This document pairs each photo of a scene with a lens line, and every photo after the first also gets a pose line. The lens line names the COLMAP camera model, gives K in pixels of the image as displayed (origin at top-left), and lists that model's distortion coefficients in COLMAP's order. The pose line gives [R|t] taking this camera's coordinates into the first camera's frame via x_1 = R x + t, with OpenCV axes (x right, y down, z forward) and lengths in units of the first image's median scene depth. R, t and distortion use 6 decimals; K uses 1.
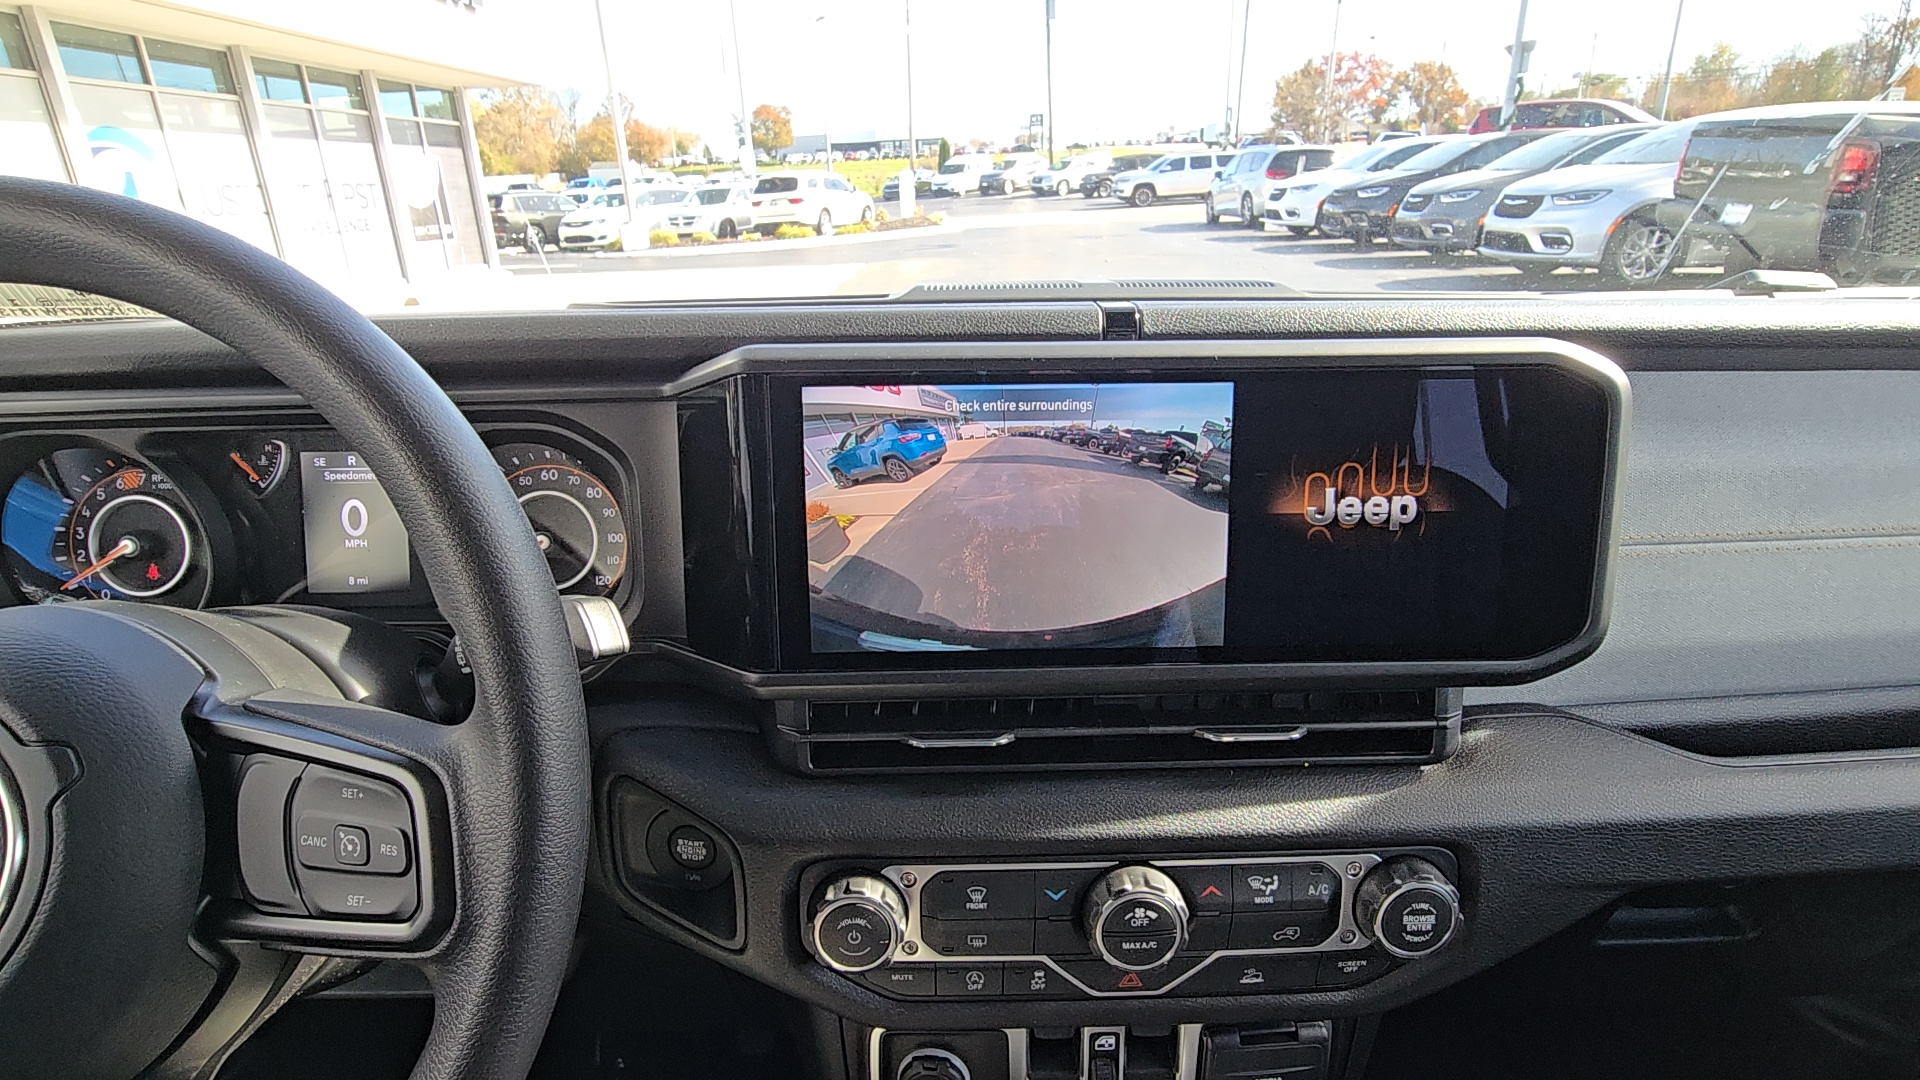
lens RADIAL K [[965.9, 0, 953.4], [0, 965.9, 551.2], [0, 0, 1]] dist [0.001207, -0.001902]
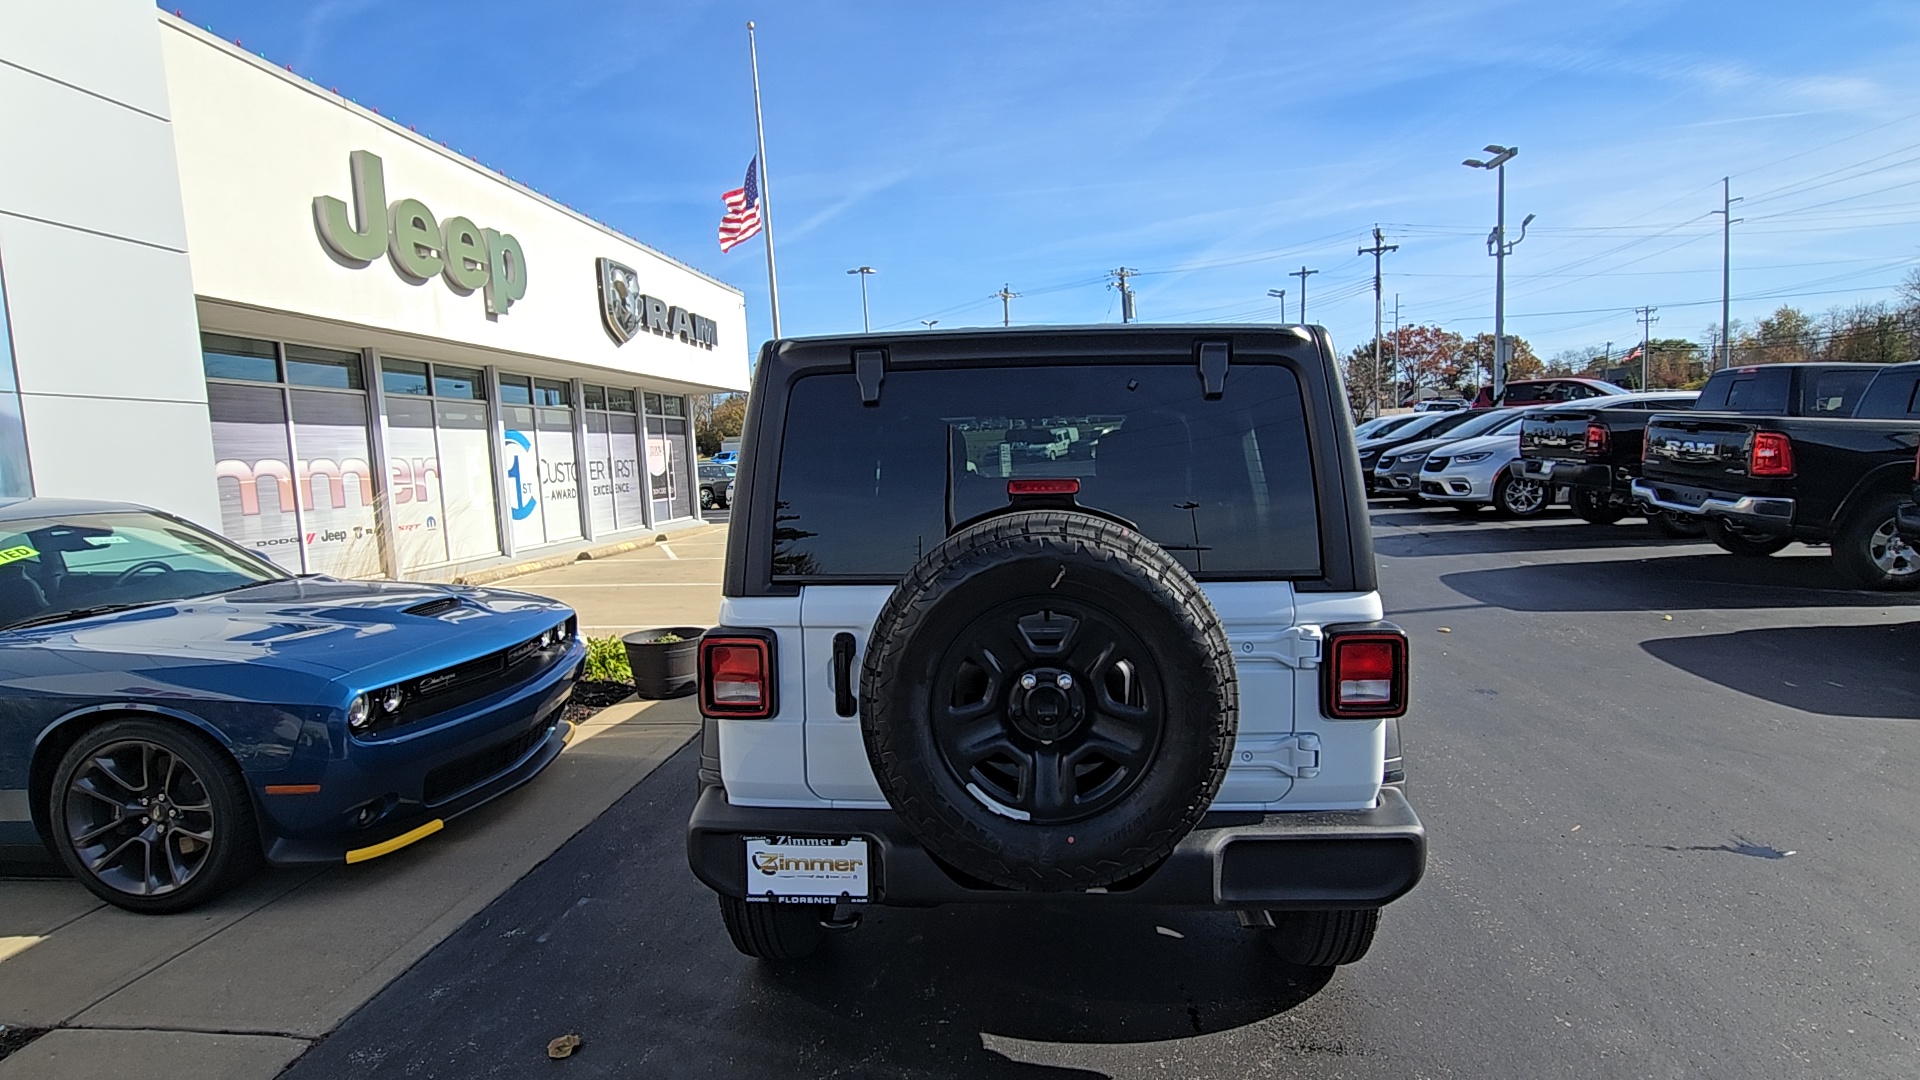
lens RADIAL K [[965.9, 0, 952.0], [0, 965.9, 551.1], [0, 0, 1]] dist [0.001207, -0.001902]
pose [[0.995055, -0.005445, -0.099174, 0.006233], [-0.020167, 0.966623, -0.255406, 0.060269], [0.097255, 0.256143, 0.961734, -0.168676]]
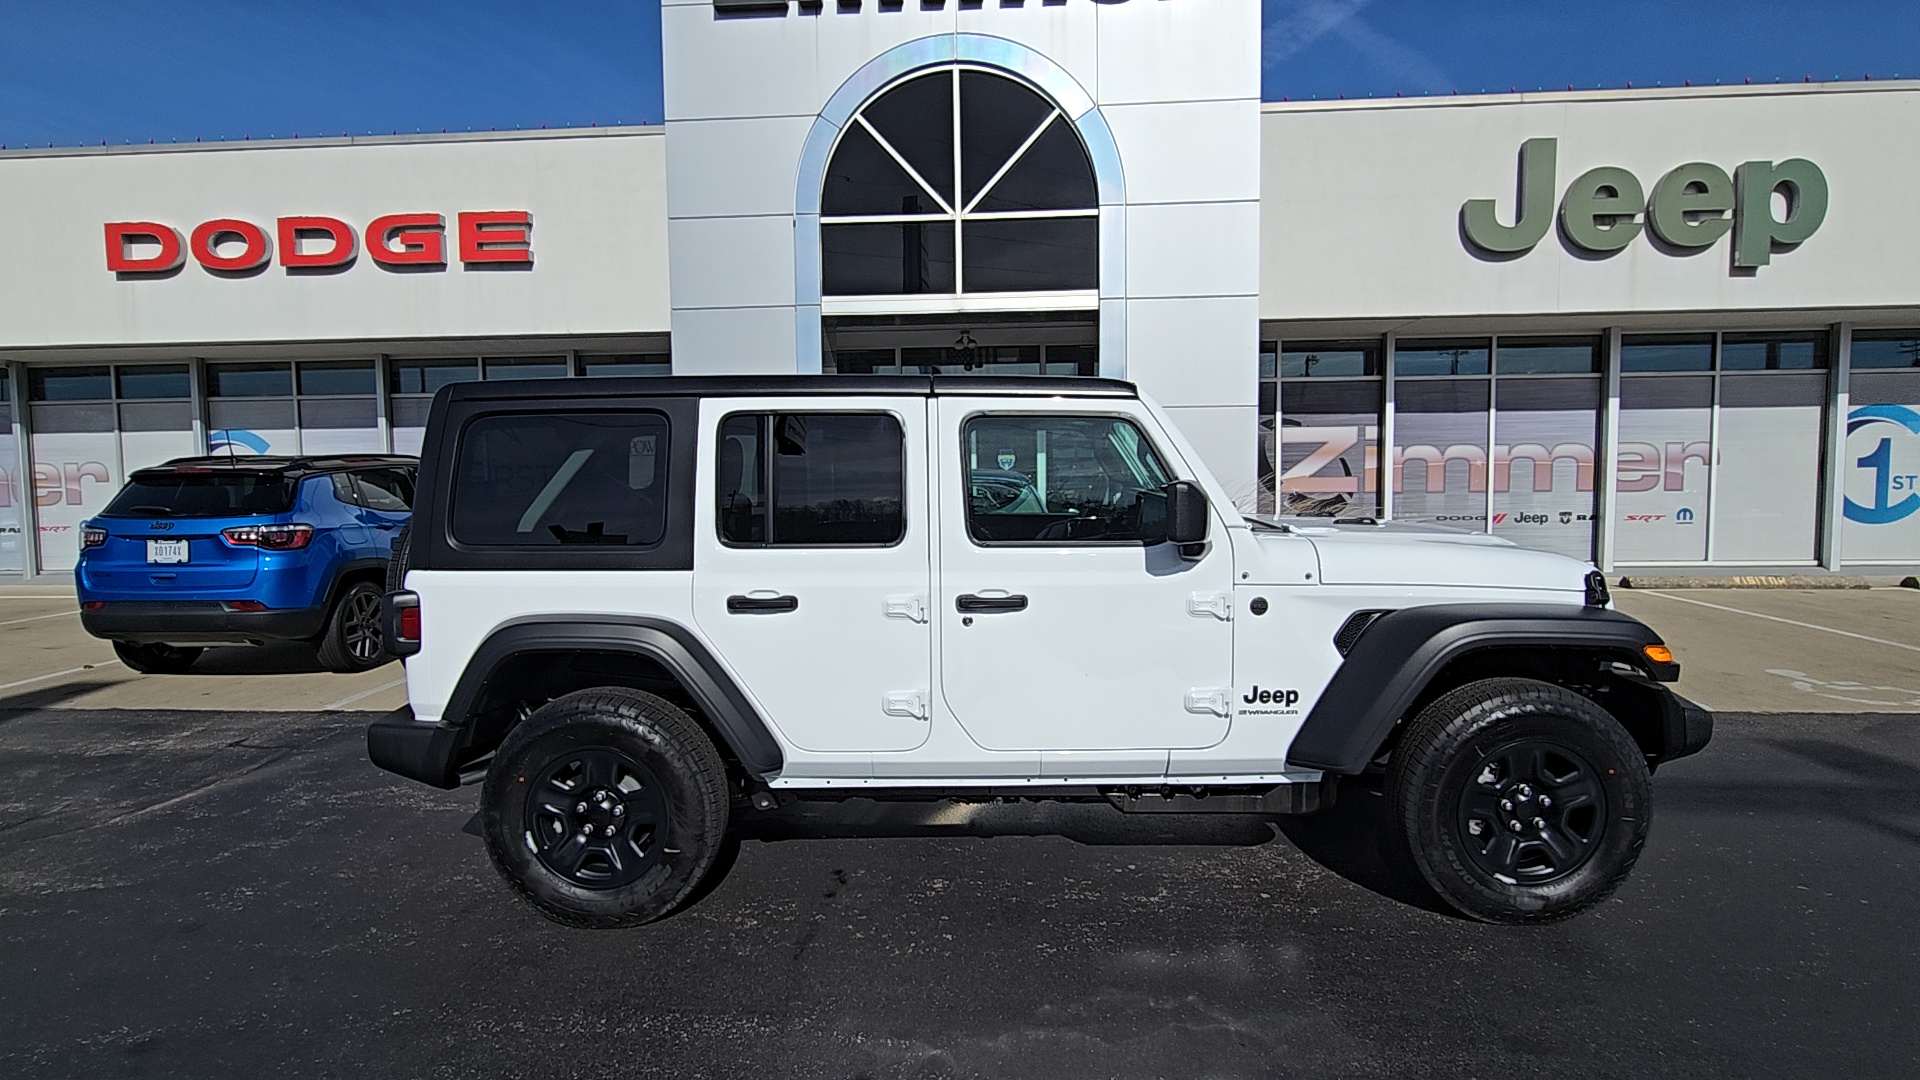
lens RADIAL K [[965.9, 0, 949.6], [0, 965.9, 549.4], [0, 0, 1]] dist [0.001207, -0.001902]
pose [[-0.058940, 0.103377, -0.992894, 0.161911], [-0.343211, 0.931893, 0.117399, -0.003046], [0.937407, 0.347692, -0.019446, -0.006860]]
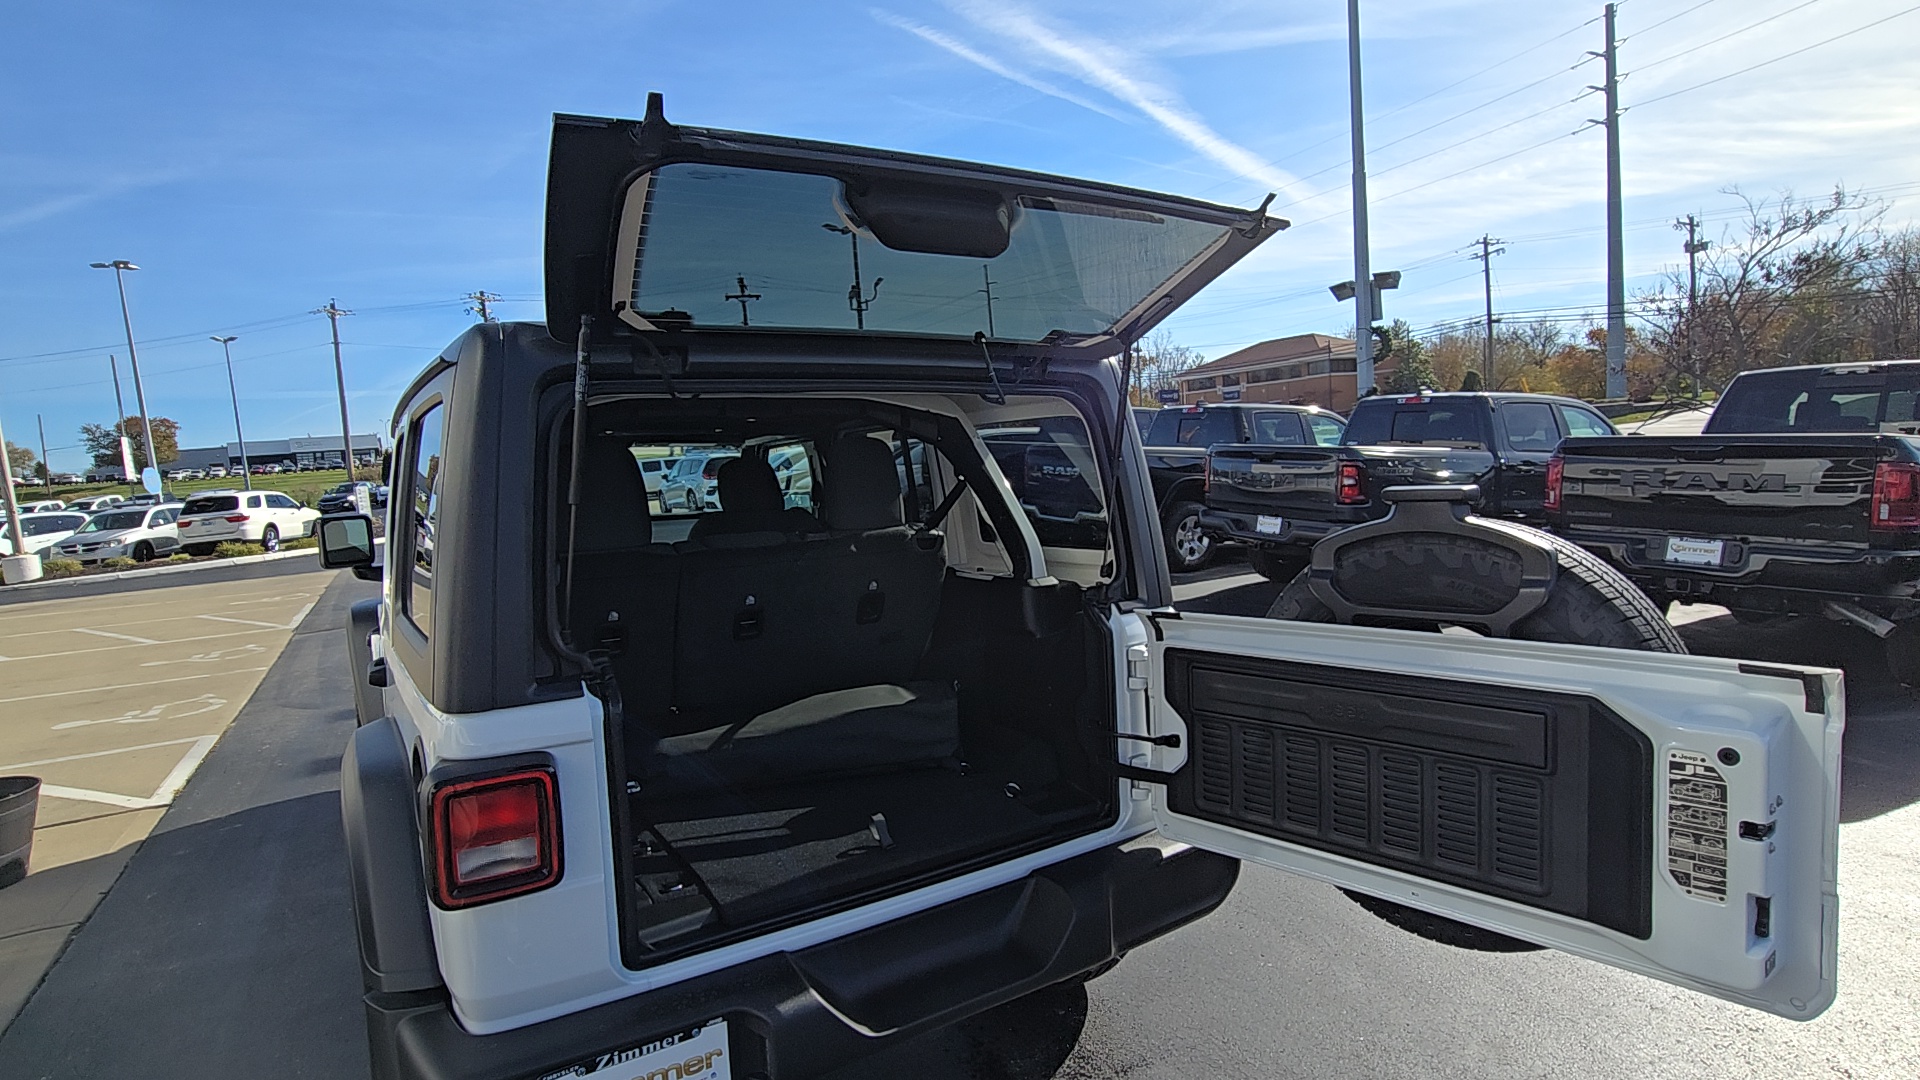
lens RADIAL K [[965.9, 0, 952.6], [0, 965.9, 545.3], [0, 0, 1]] dist [0.001207, -0.001902]
pose [[0.862433, -0.076564, 0.500347, -0.027648], [0.218982, 0.947637, -0.232444, 0.051816], [-0.456351, 0.310034, 0.834040, -0.147161]]
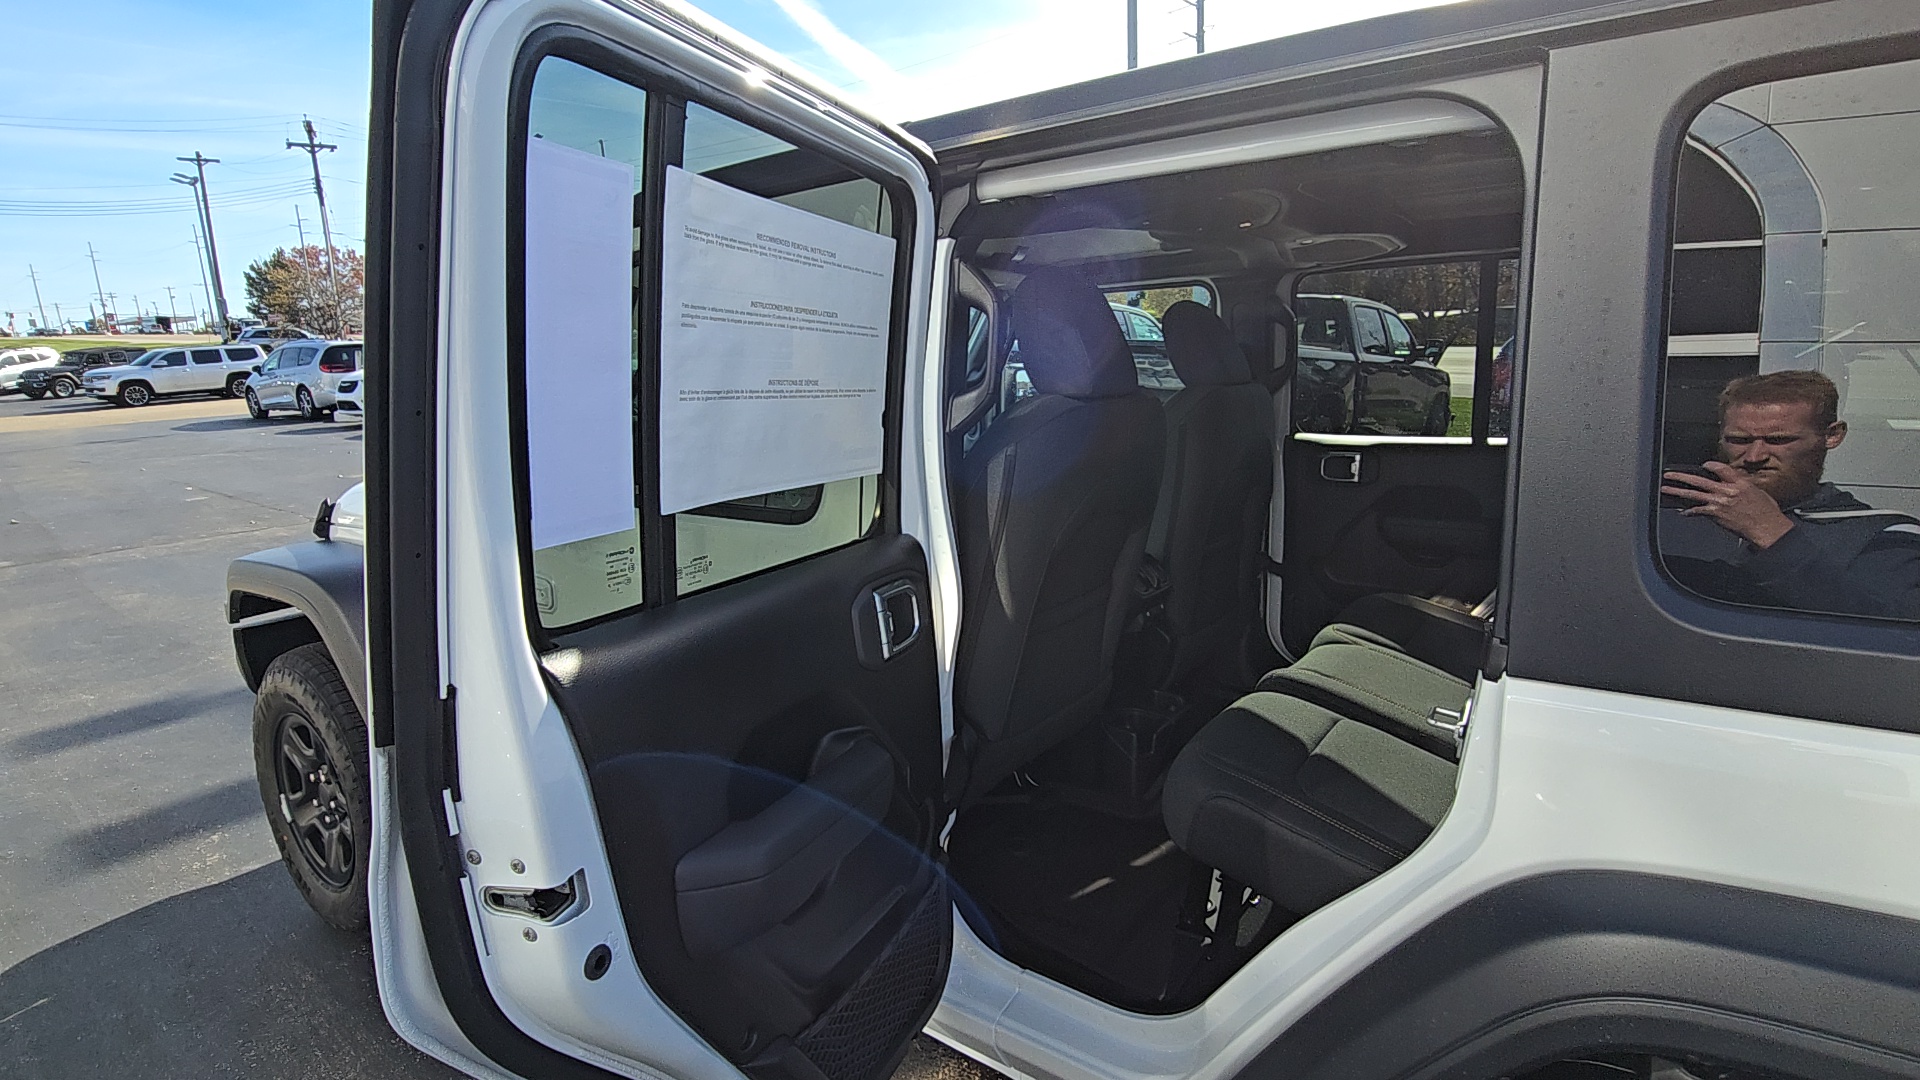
lens RADIAL K [[965.9, 0, 950.7], [0, 965.9, 546.0], [0, 0, 1]] dist [0.001207, -0.001902]
pose [[0.612149, -0.160151, 0.774355, -0.068480], [0.300259, 0.953008, -0.040263, 0.017793], [-0.731518, 0.257154, 0.631469, -0.051268]]
